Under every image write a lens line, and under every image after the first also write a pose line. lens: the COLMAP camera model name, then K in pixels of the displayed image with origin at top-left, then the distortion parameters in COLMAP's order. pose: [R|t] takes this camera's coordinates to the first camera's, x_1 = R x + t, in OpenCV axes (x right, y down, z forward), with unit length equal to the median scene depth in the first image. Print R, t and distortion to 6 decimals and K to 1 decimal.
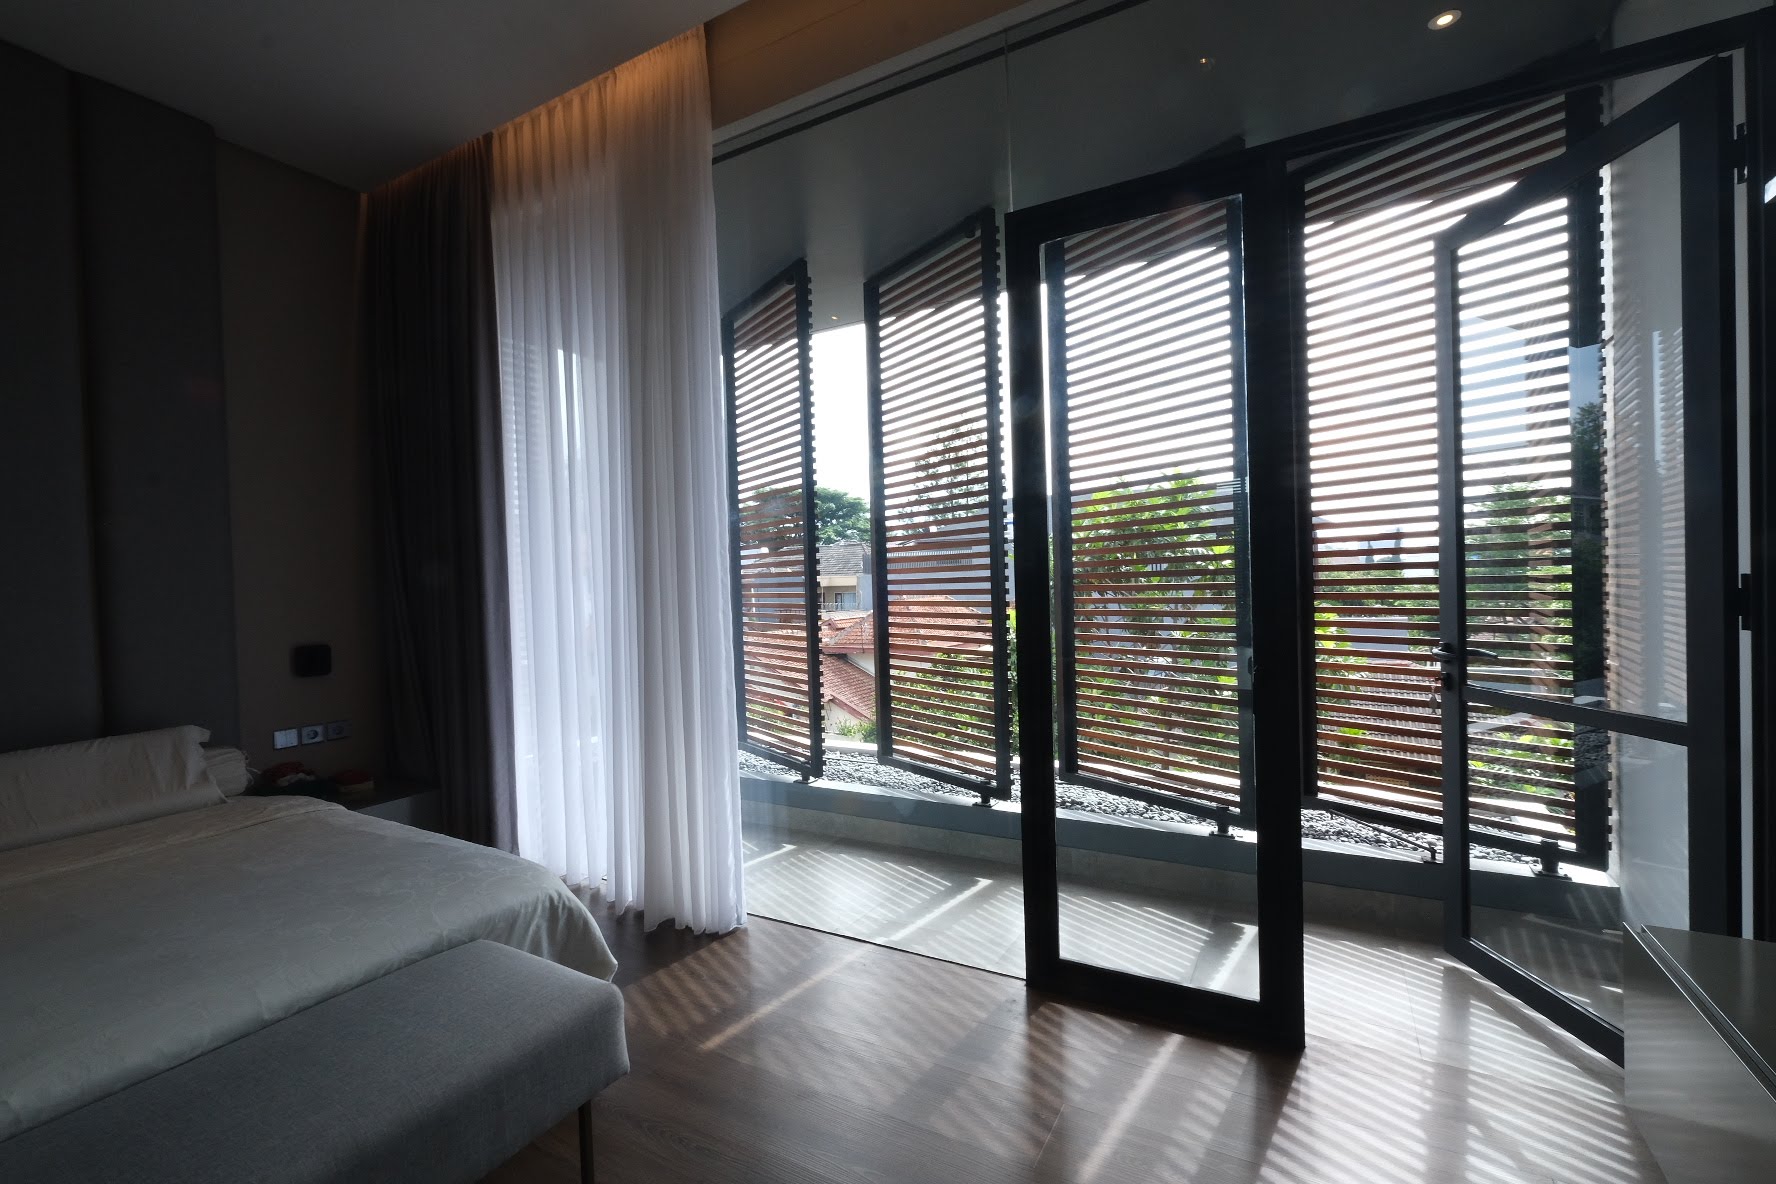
lens RADIAL K [[770.4, 0, 888.5], [0, 770.4, 591.9], [0, 0, 1]] dist [0.003744, 0.000396]
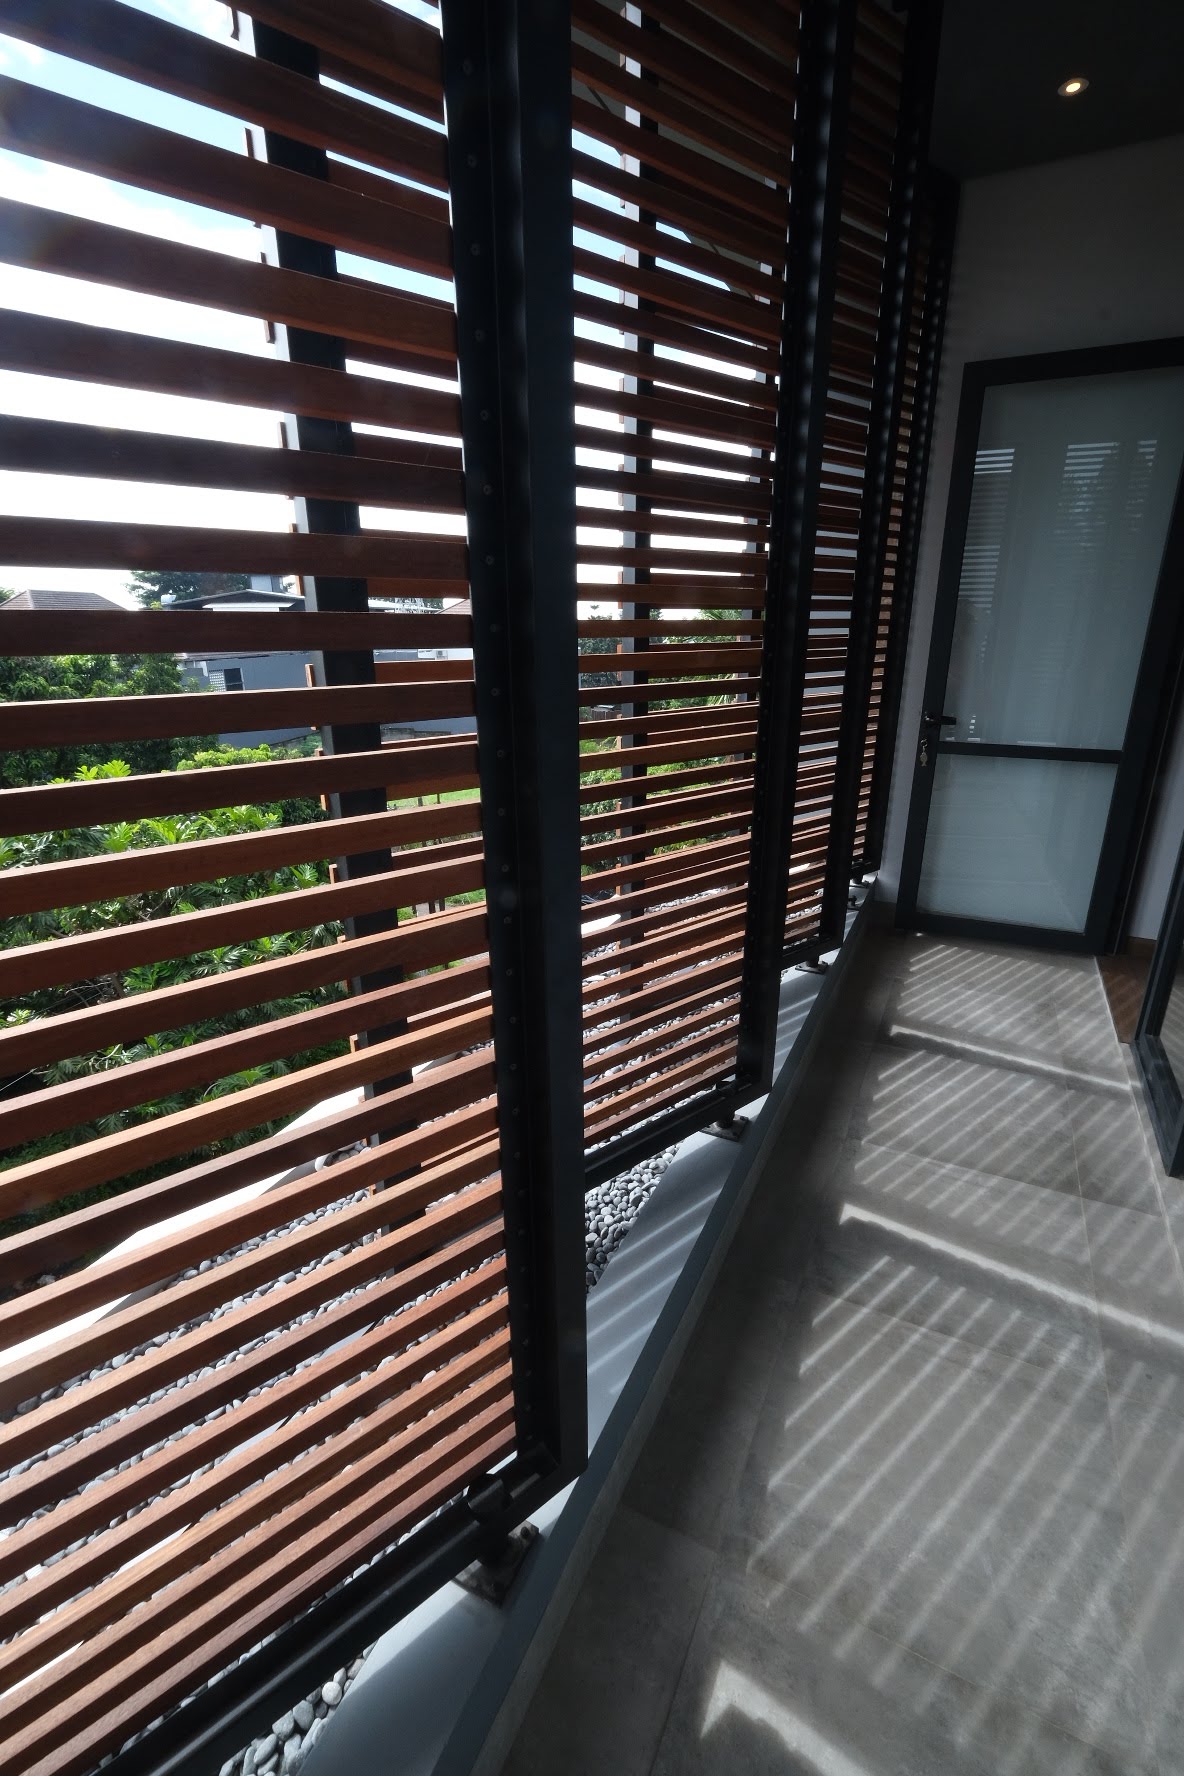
lens RADIAL K [[770.4, 0, 591.6], [0, 770.4, 892.1], [0, 0, 1]] dist [0.003744, 0.000396]
pose [[-0.050000, -0.285629, 0.957035, -0.357049], [0.025414, 0.957559, 0.287113, -0.030405], [-0.998426, 0.038678, -0.040619, 1.211288]]
